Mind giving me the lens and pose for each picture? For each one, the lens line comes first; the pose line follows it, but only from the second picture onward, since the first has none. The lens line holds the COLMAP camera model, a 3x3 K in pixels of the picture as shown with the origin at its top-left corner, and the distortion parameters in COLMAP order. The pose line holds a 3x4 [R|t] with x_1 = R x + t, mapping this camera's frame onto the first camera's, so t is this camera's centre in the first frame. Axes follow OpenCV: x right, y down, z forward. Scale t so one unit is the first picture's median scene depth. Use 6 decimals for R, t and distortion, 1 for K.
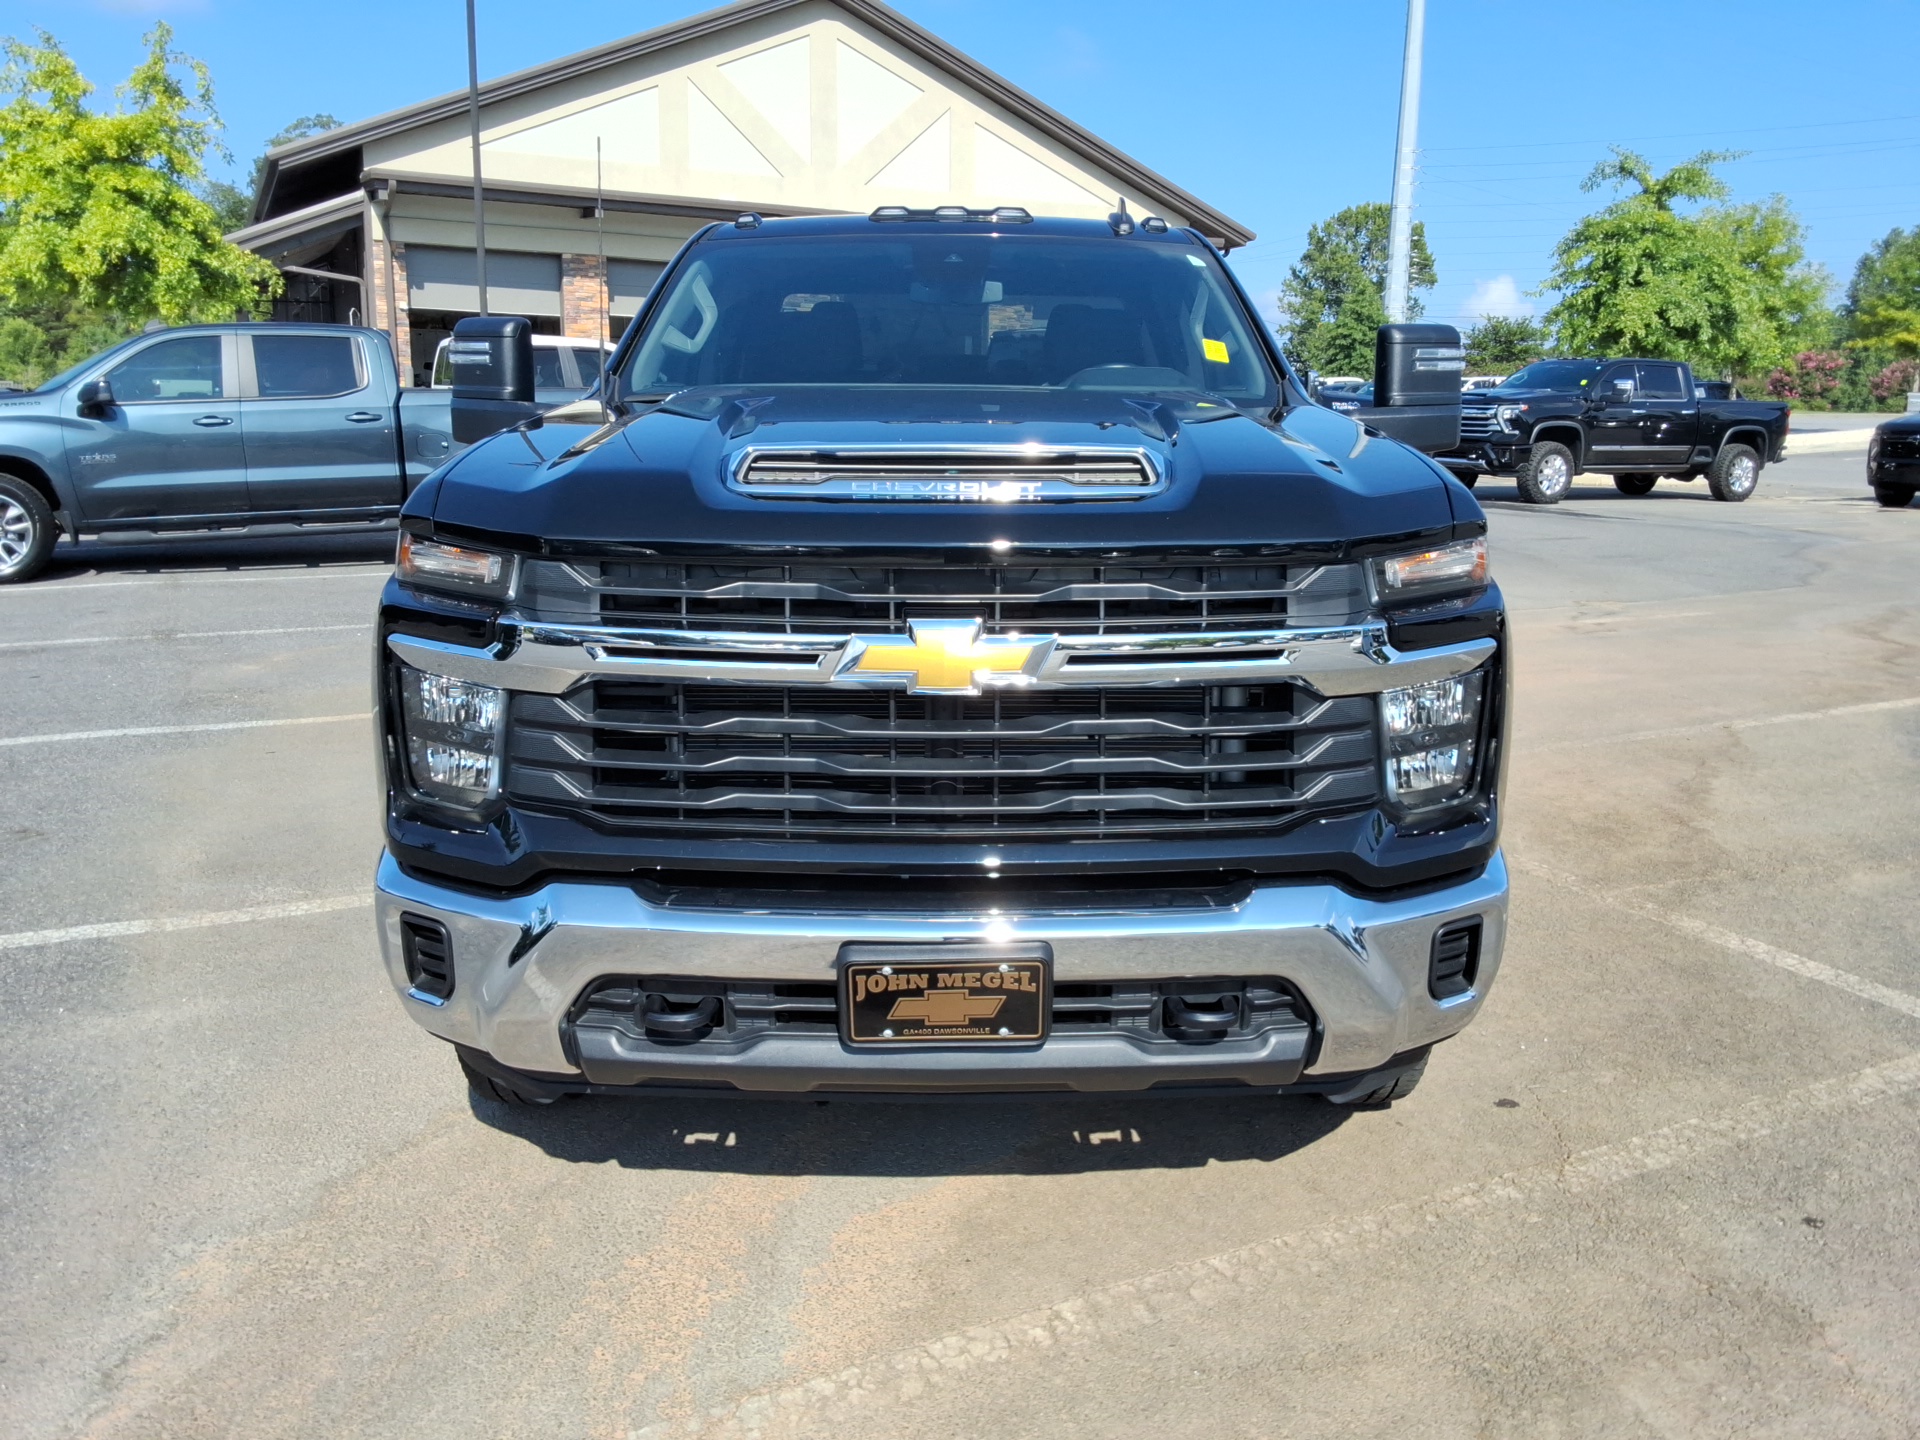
lens RADIAL K [[1525.7, 0, 971.9], [0, 1525.7, 718.0], [0, 0, 1]] dist [0.103775, -0.158710]
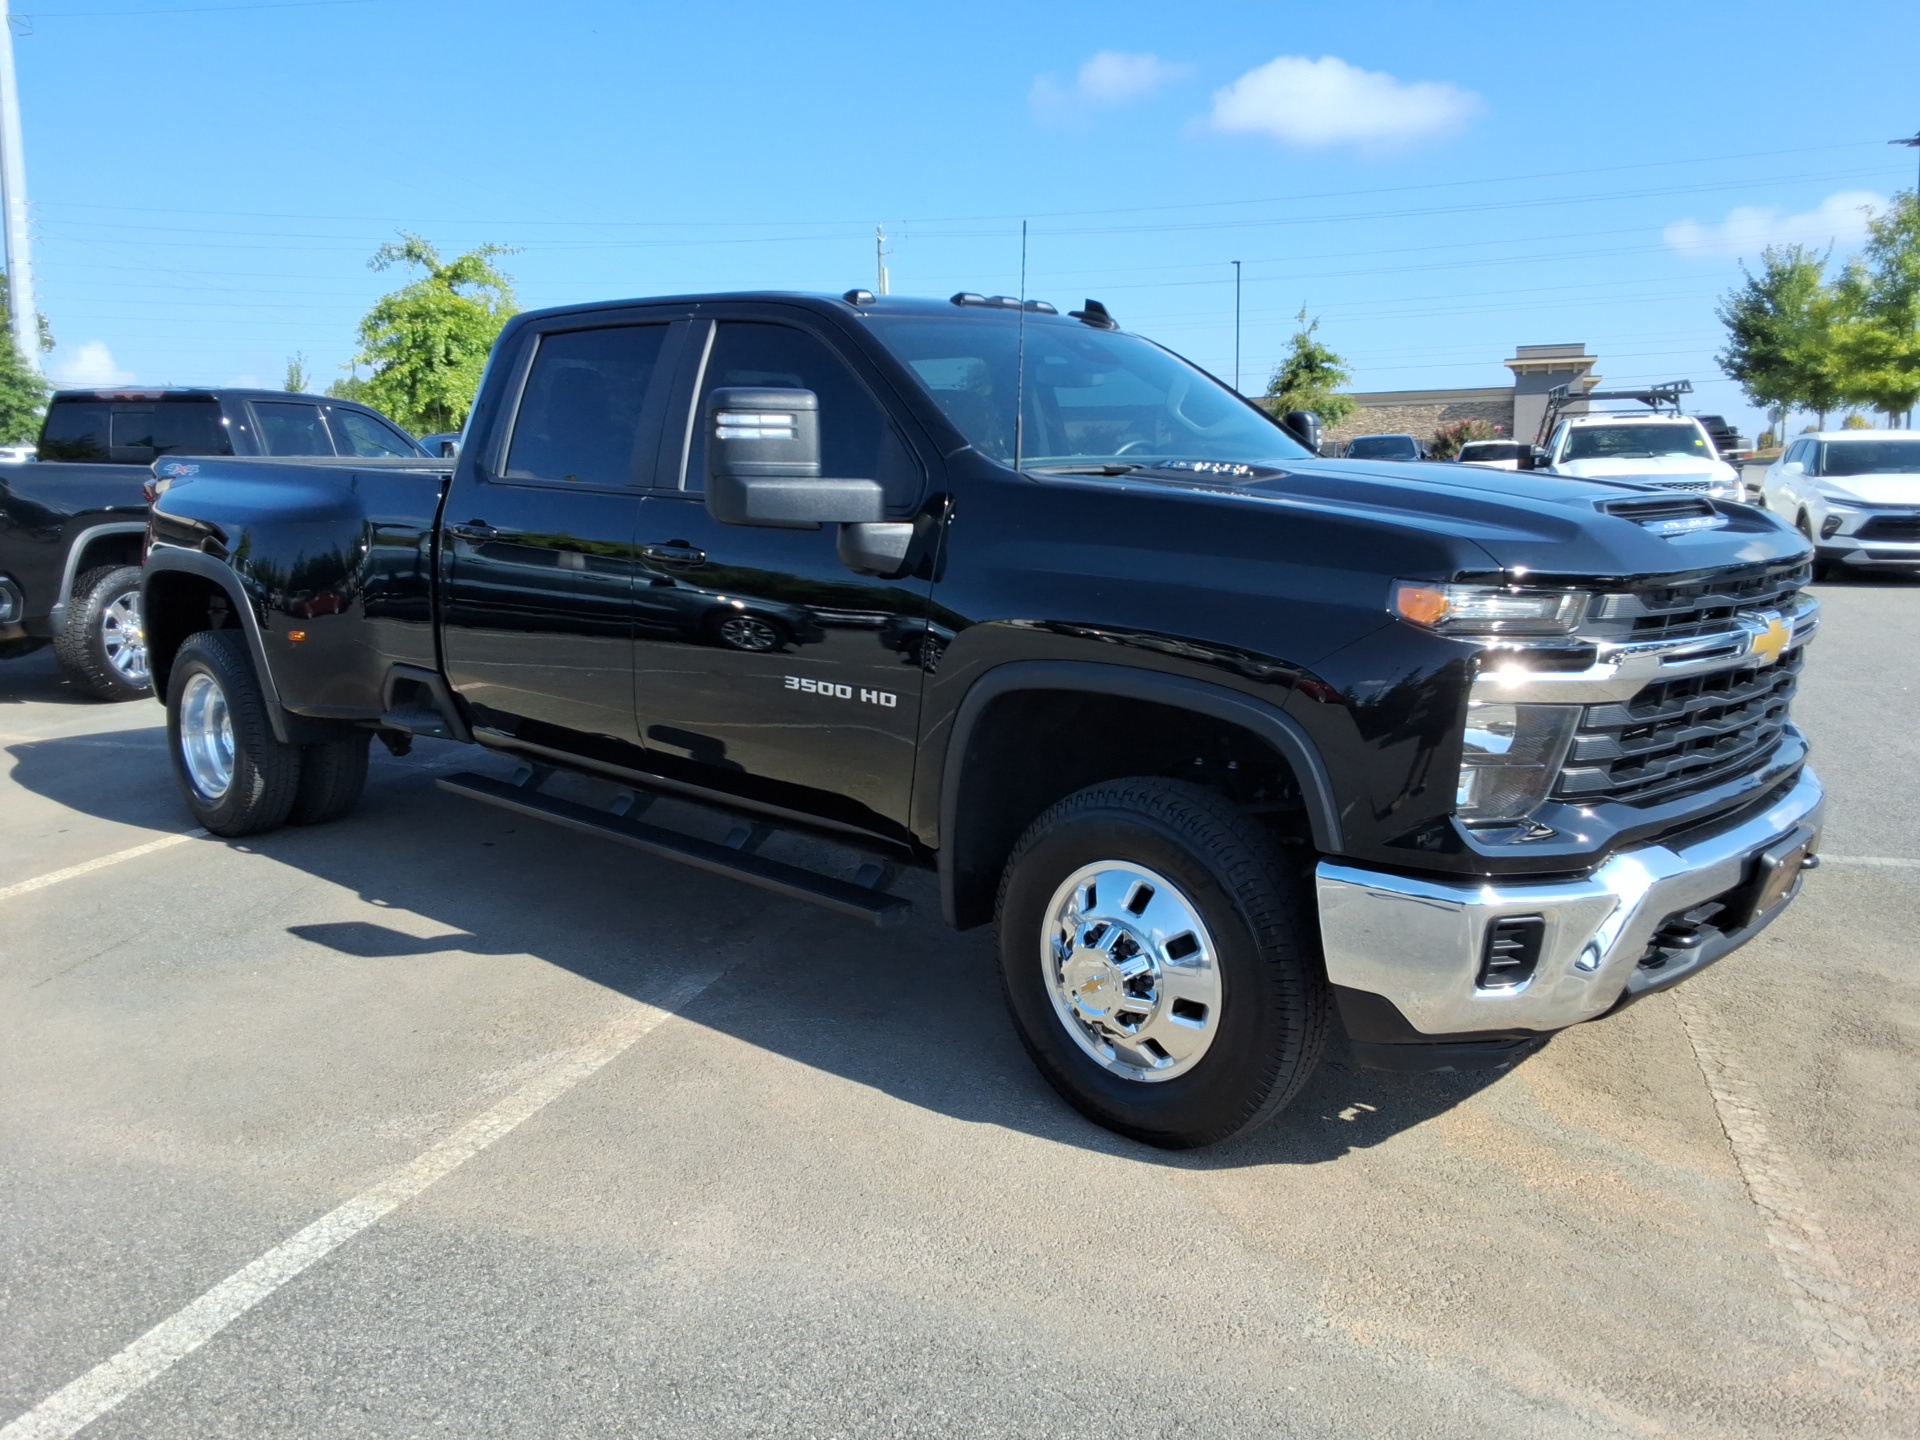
lens RADIAL K [[1534.8, 0, 971.5], [0, 1534.8, 713.9], [0, 0, 1]] dist [0.090356, -0.139773]
pose [[0.687075, -0.123250, 0.716057, -0.111919], [0.157678, 0.987315, 0.018644, -0.008173], [-0.709271, 0.100097, 0.697793, 0.036192]]
